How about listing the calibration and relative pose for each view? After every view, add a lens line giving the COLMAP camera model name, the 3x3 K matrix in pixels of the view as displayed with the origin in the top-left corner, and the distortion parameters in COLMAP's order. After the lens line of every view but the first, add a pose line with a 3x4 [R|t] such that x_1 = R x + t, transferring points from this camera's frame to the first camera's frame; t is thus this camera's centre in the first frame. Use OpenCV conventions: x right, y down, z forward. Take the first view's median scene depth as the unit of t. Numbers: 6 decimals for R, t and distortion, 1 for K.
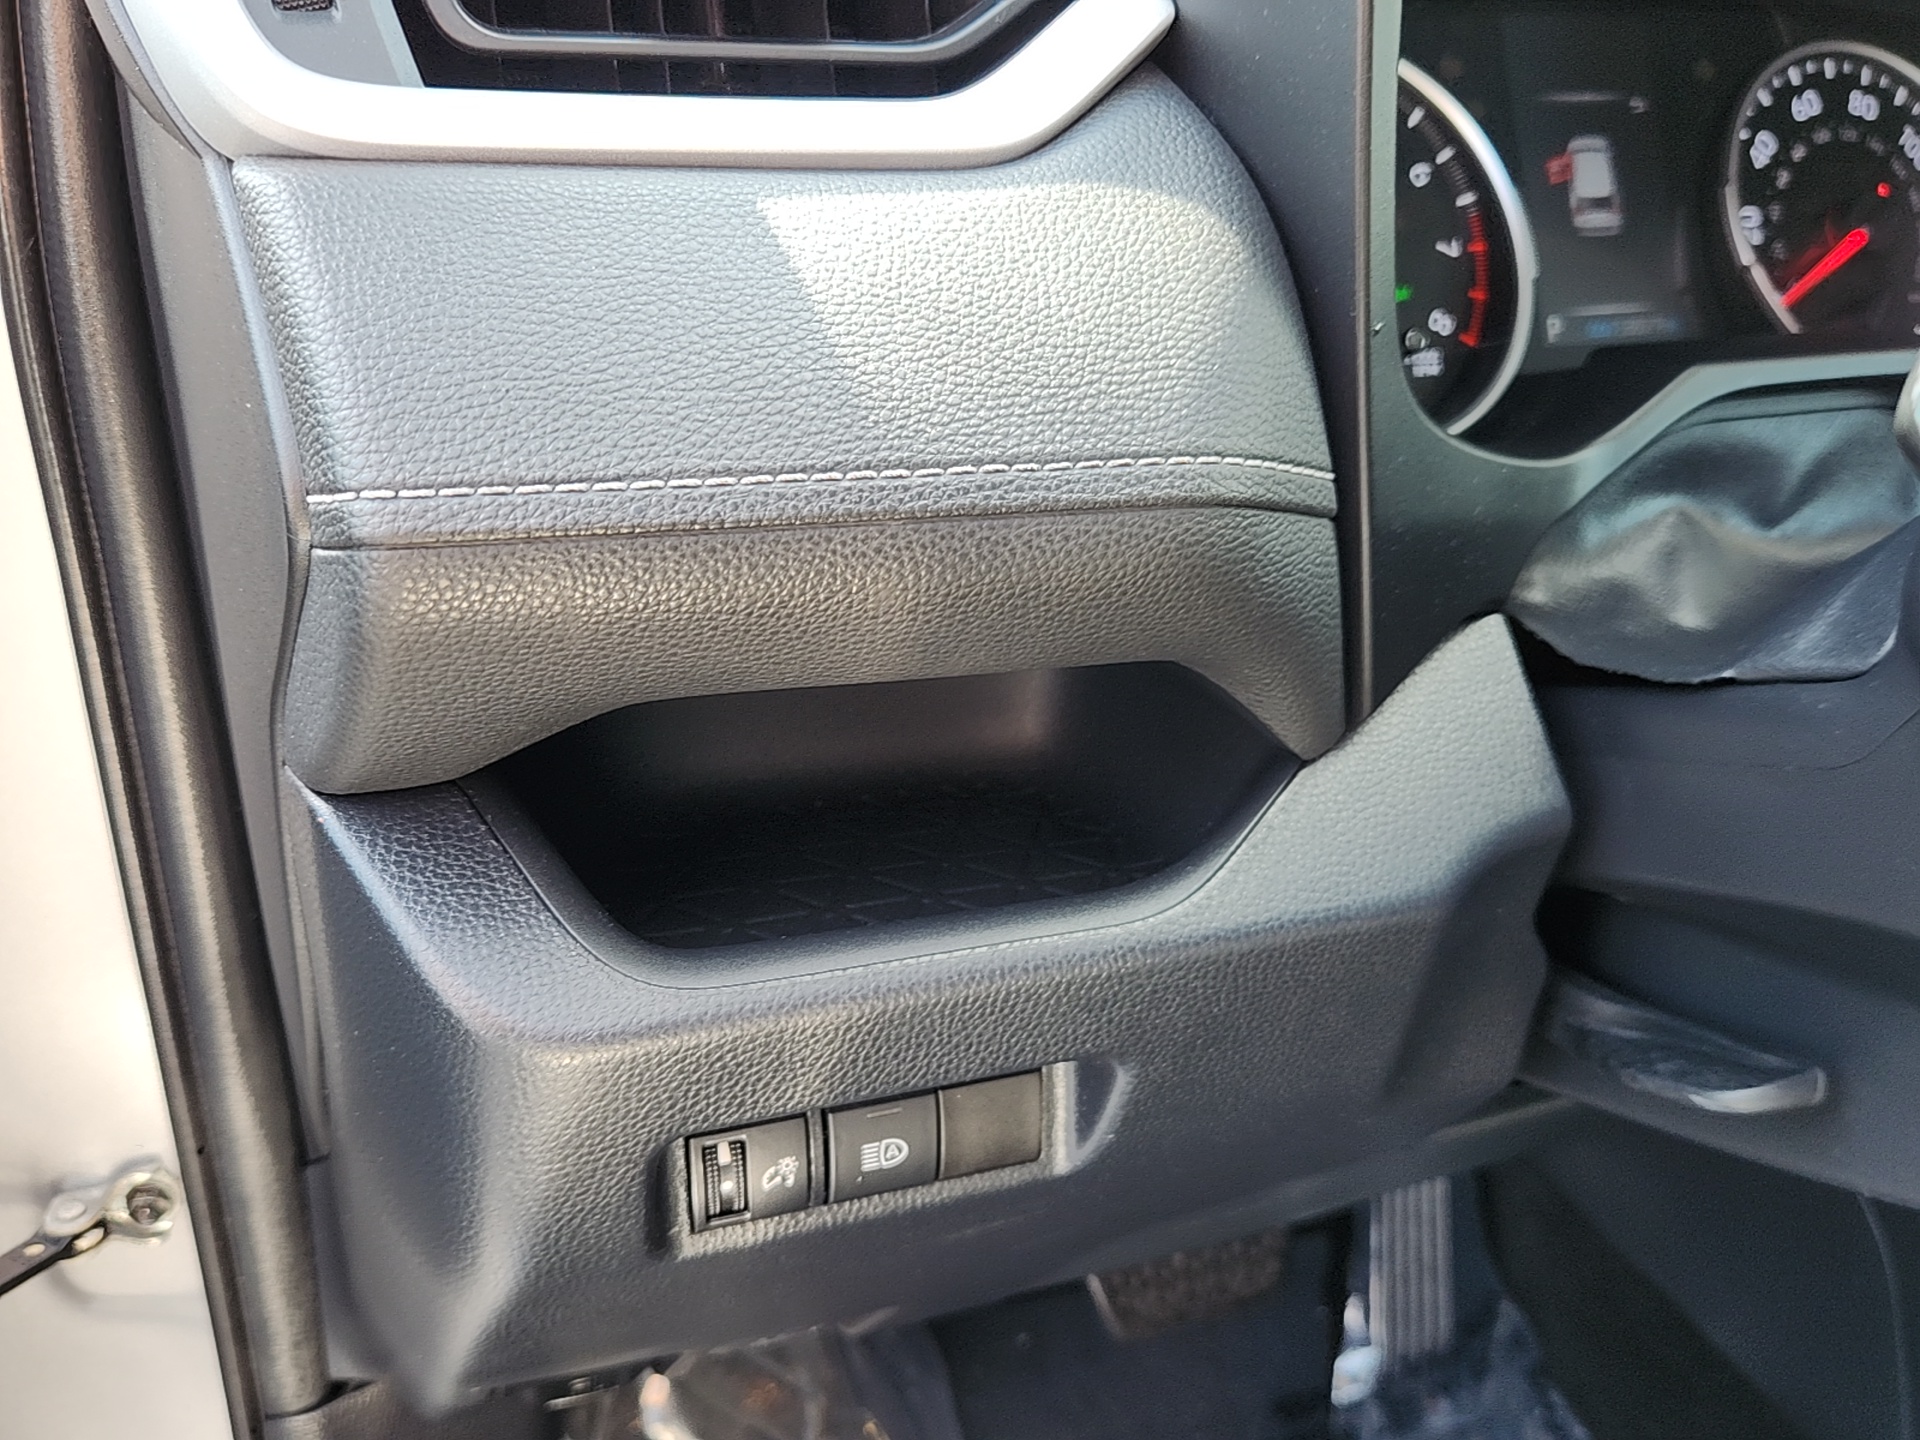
lens RADIAL K [[1482.1, 0, 966.2], [0, 1482.1, 730.7], [0, 0, 1]] dist [0.048539, -0.023149]
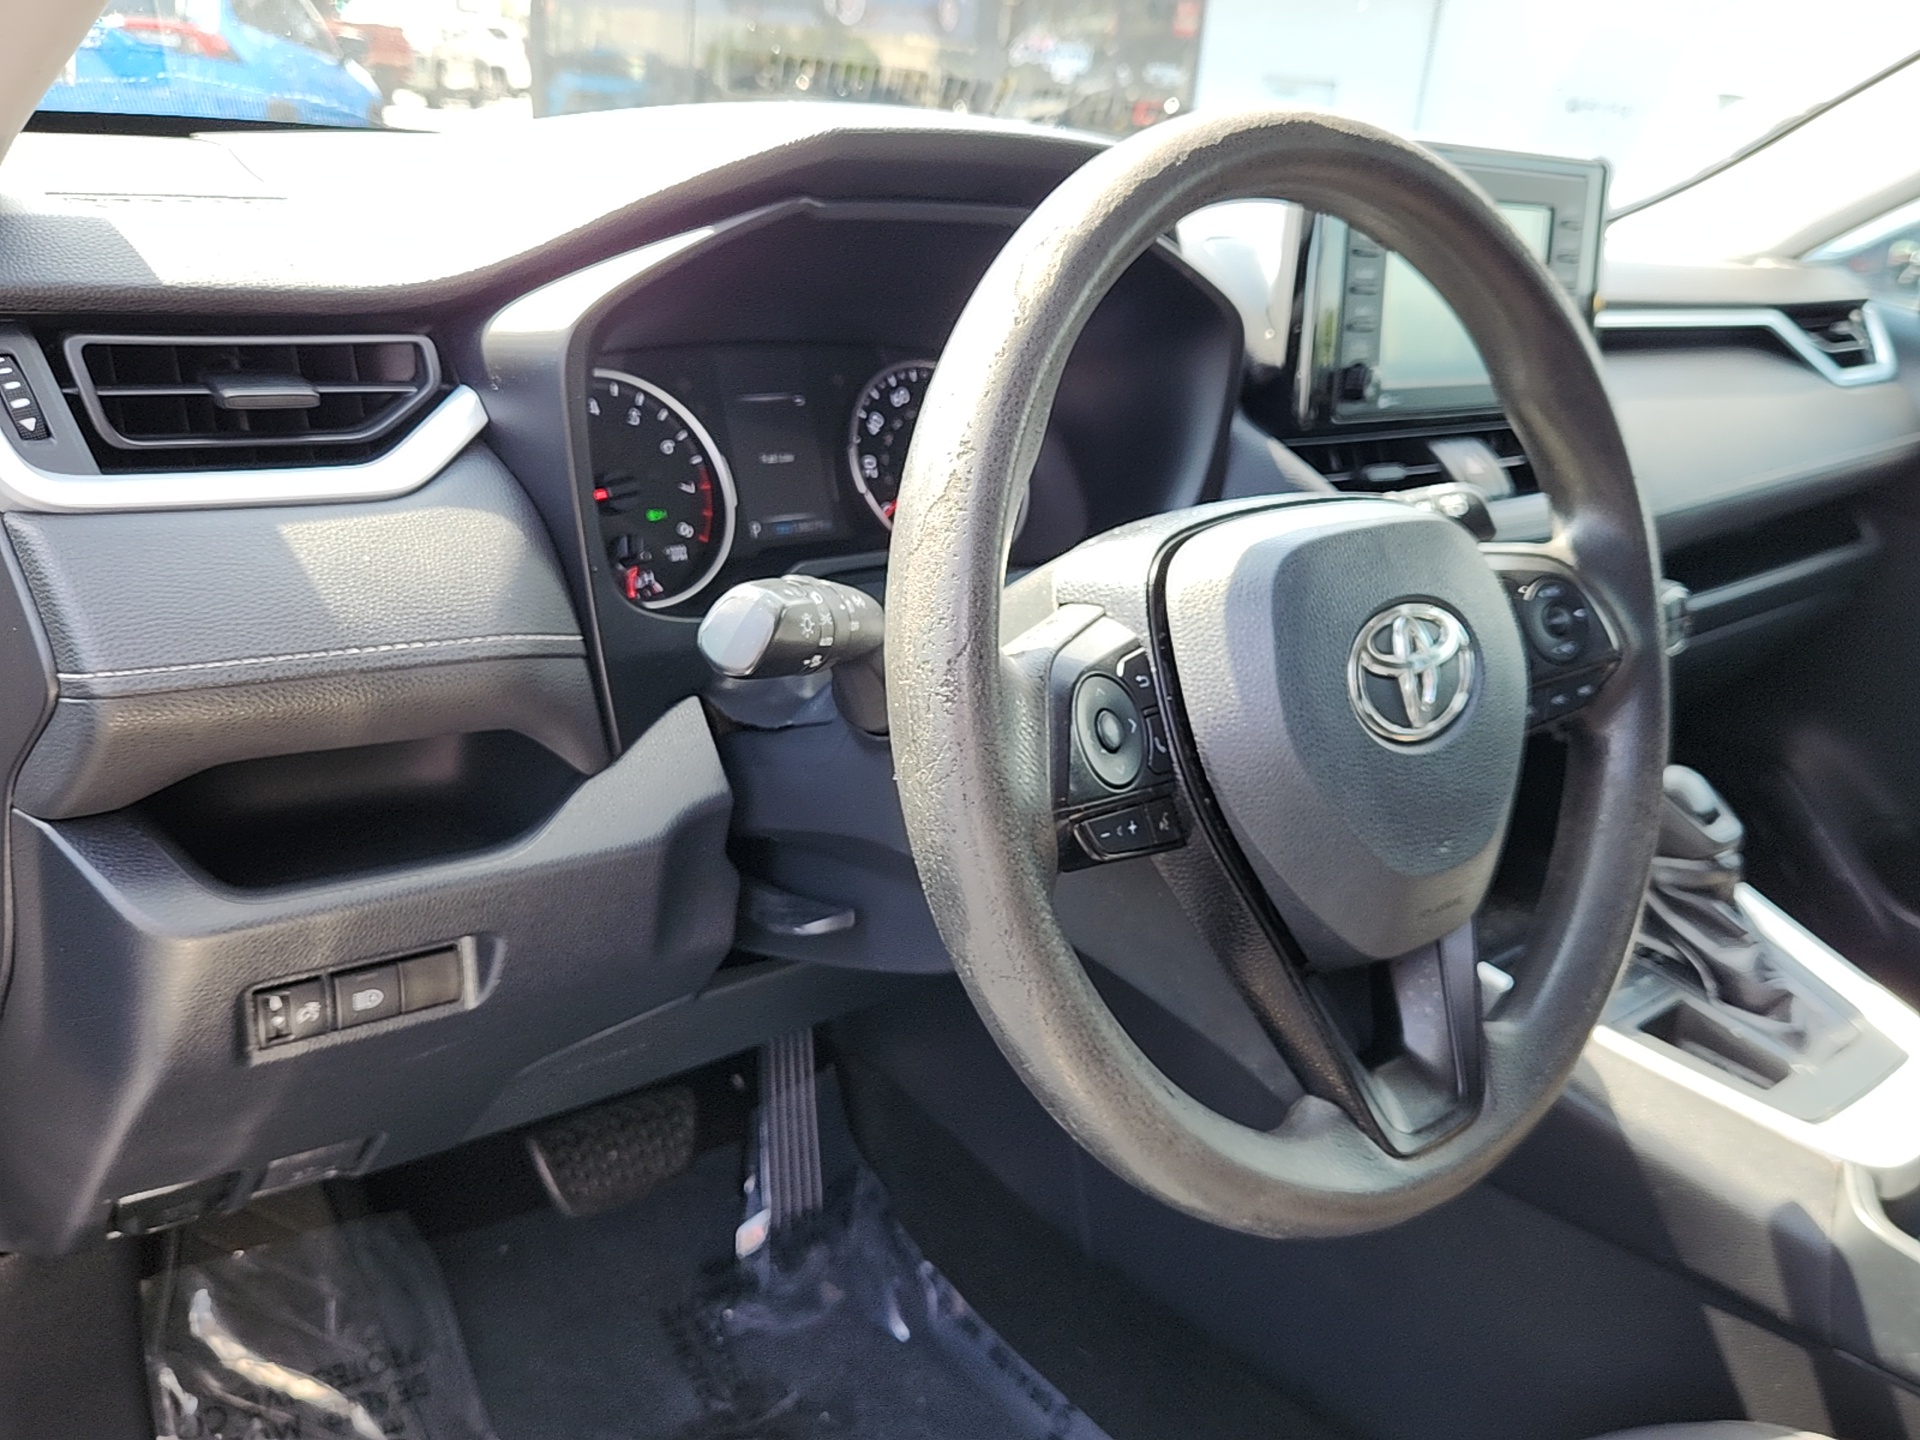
lens RADIAL K [[1649.0, 0, 972.1], [0, 1649.0, 746.6], [0, 0, 1]] dist [0.085029, -0.079661]
pose [[0.958293, -0.051096, 0.281182, 0.099453], [0.058680, 0.998103, -0.018613, 0.051233], [-0.279697, 0.034337, 0.959474, -1.241024]]
